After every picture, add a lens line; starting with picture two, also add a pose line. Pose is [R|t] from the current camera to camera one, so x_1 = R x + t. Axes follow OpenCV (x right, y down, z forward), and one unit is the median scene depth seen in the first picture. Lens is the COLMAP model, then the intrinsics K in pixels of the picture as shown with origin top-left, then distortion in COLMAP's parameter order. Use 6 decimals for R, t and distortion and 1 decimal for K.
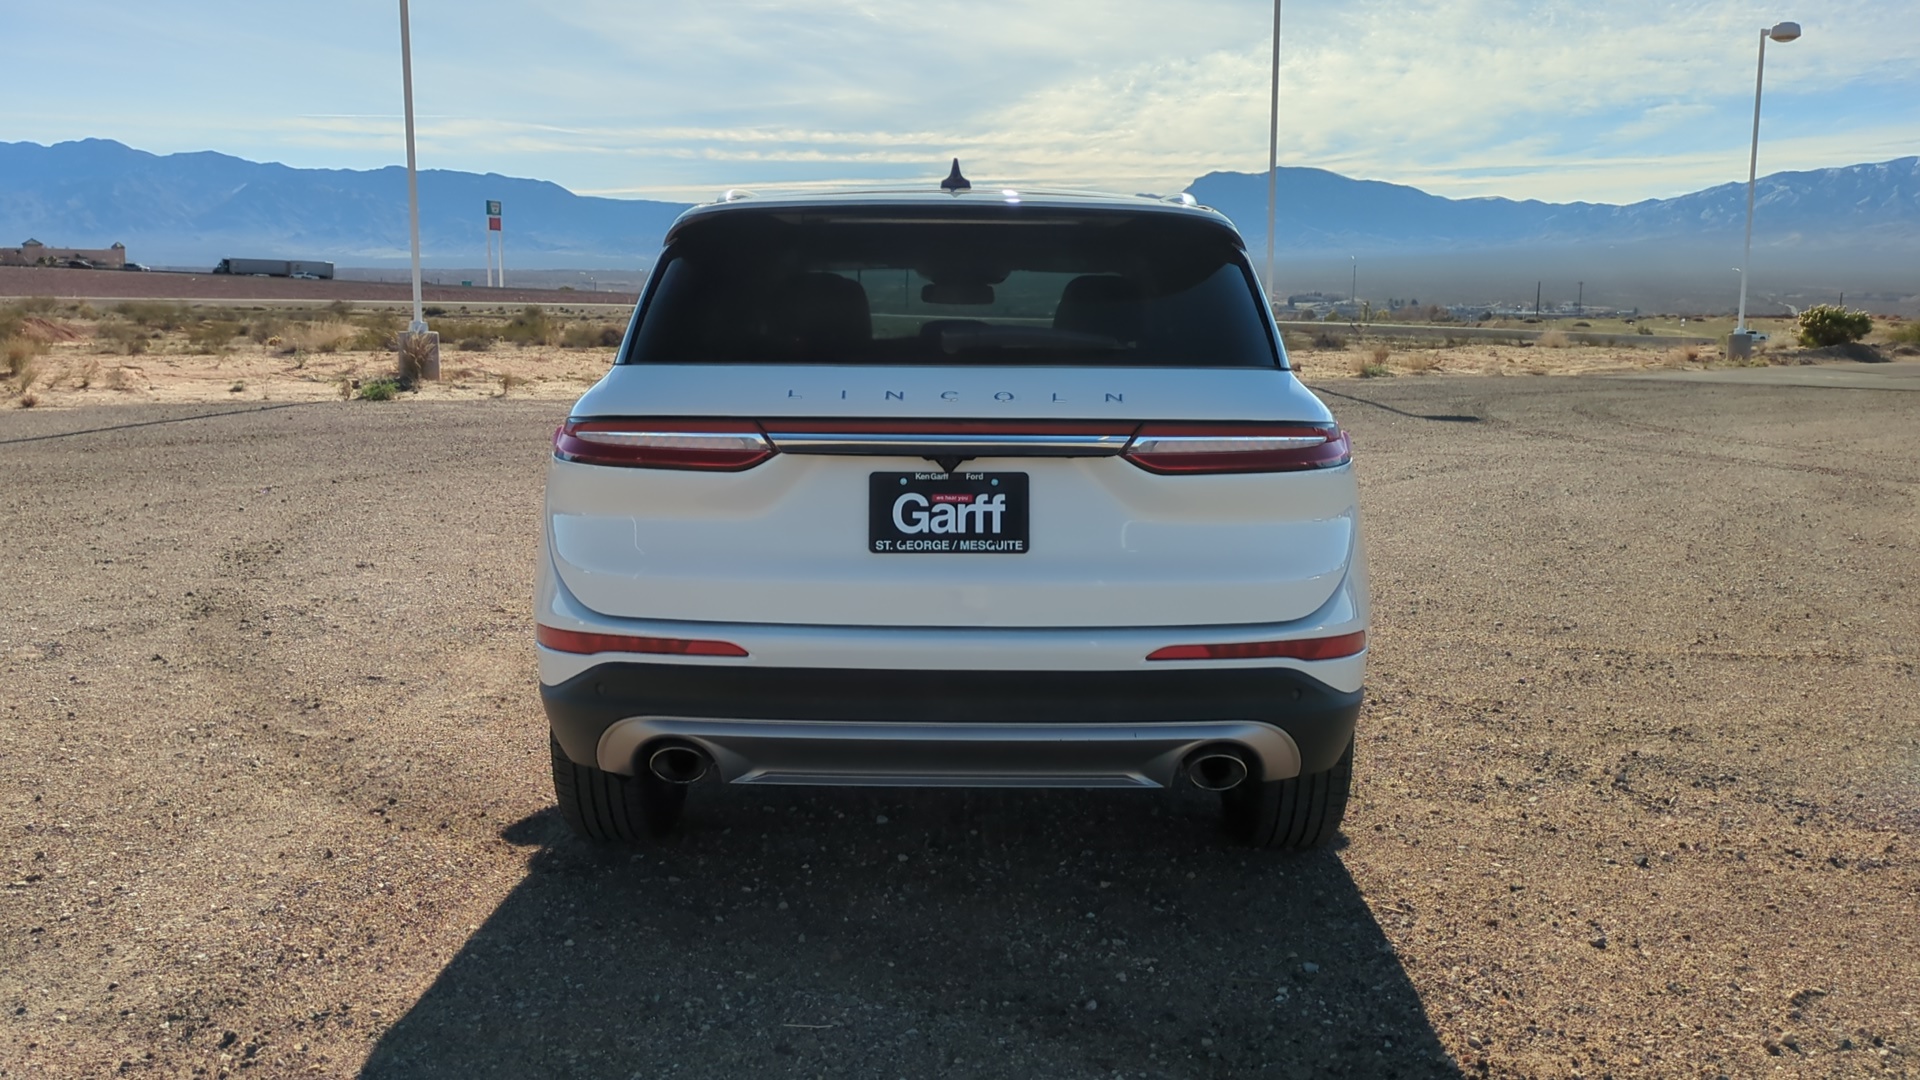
lens RADIAL K [[1632.6, 0, 966.8], [0, 1632.6, 535.7], [0, 0, 1]] dist [0.048085, -0.030678]
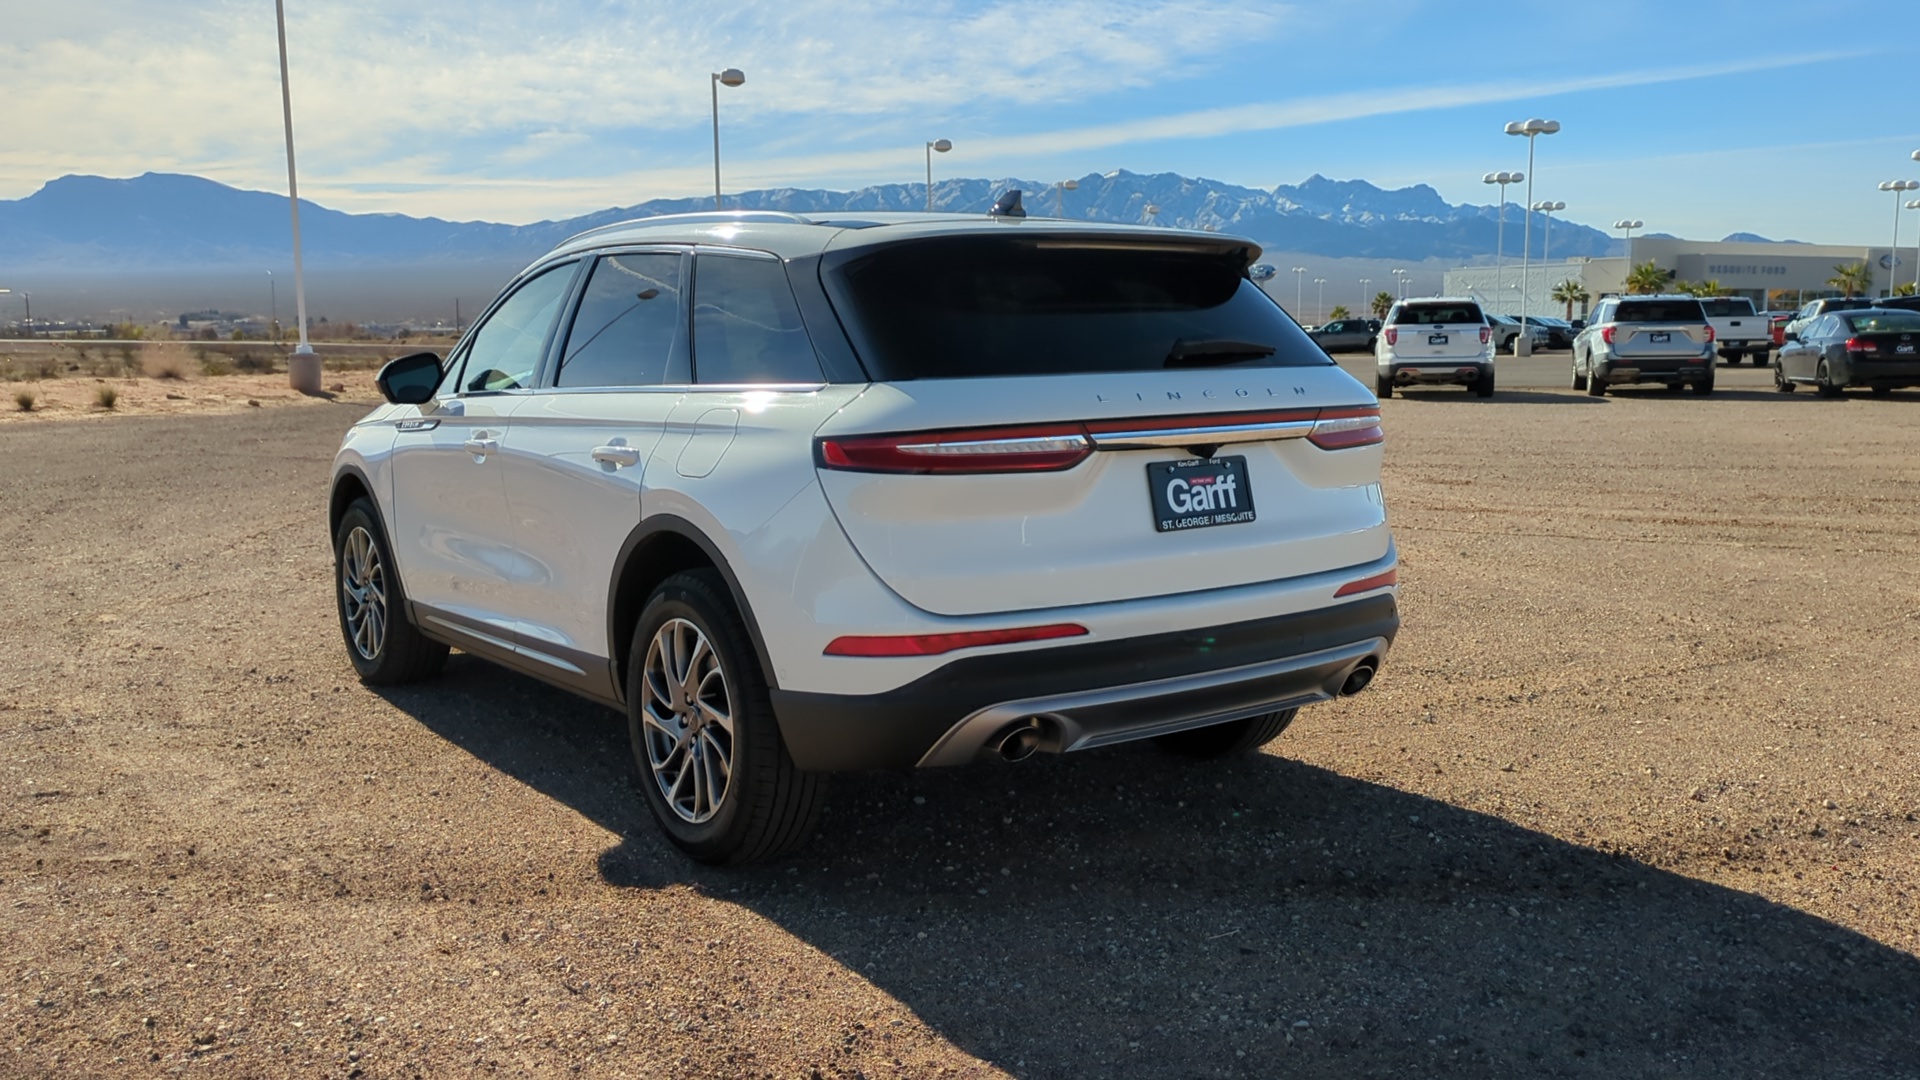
lens RADIAL K [[1632.6, 0, 968.3], [0, 1632.6, 538.6], [0, 0, 1]] dist [0.048085, -0.030678]
pose [[0.808770, -0.091055, 0.581033, -0.839968], [0.095931, 0.995135, 0.022419, -0.024037], [-0.580248, 0.037608, 0.813571, 0.135244]]
